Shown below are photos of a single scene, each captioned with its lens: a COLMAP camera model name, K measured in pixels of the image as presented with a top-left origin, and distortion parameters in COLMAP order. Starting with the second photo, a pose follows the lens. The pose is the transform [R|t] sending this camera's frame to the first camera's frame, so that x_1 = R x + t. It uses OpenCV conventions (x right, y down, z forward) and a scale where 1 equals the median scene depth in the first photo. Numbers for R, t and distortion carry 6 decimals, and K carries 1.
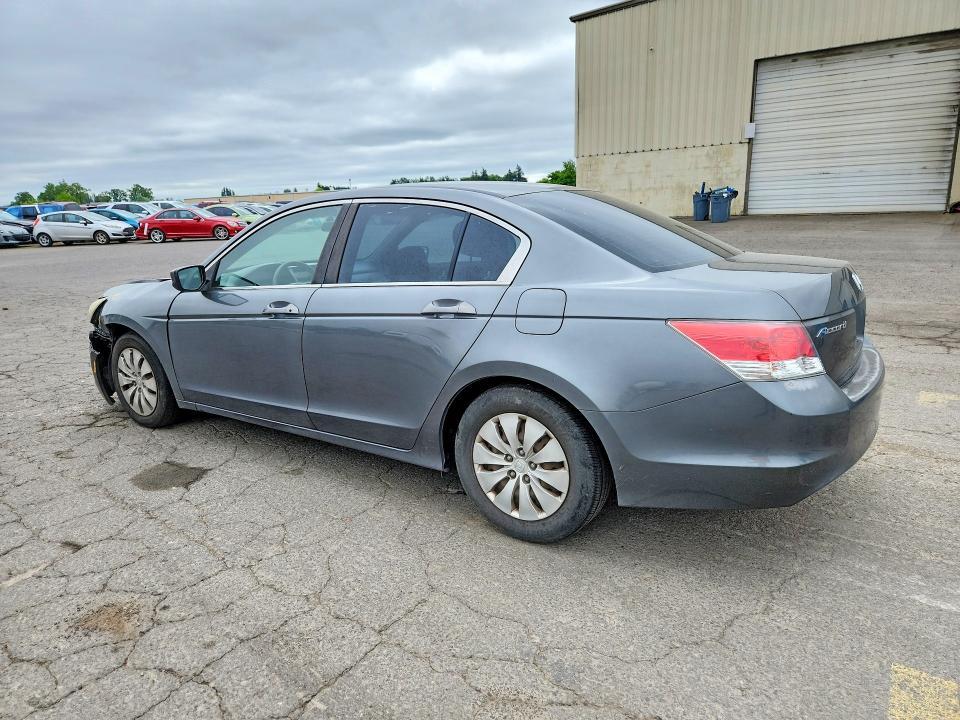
lens RADIAL K [[662.8, 0, 476.3], [0, 662.8, 364.9], [0, 0, 1]] dist [0.049910, -0.034811]
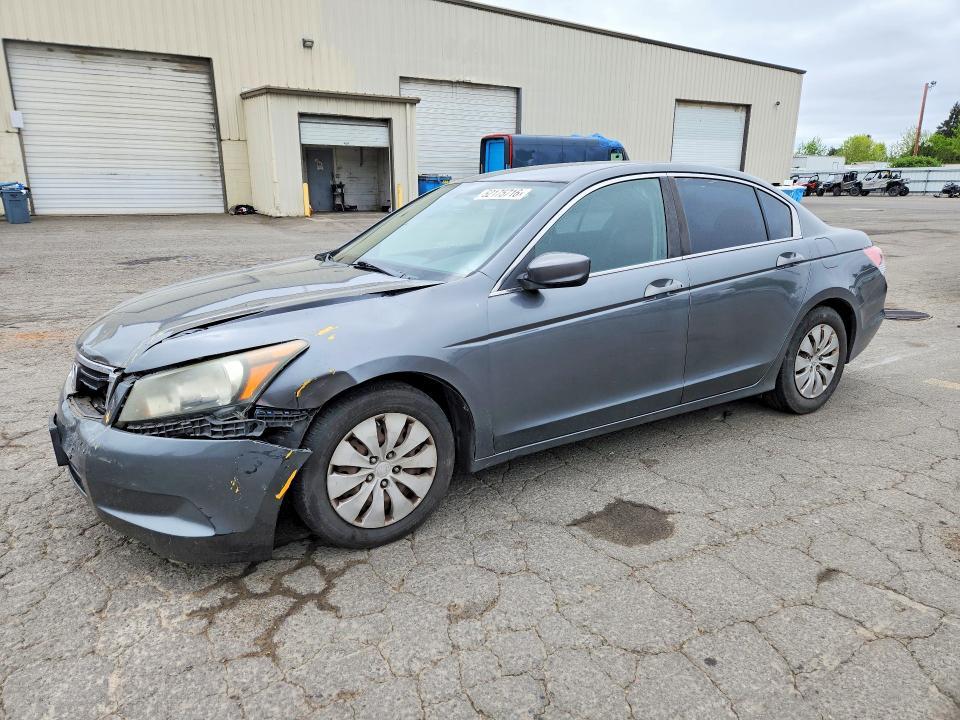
lens RADIAL K [[662.8, 0, 452.9], [0, 662.8, 369.0], [0, 0, 1]] dist [0.049910, -0.034811]
pose [[0.376827, -0.207470, 0.902750, -0.531357], [0.211813, 0.968071, 0.134066, -0.067307], [-0.901741, 0.140695, 0.408740, 0.376428]]
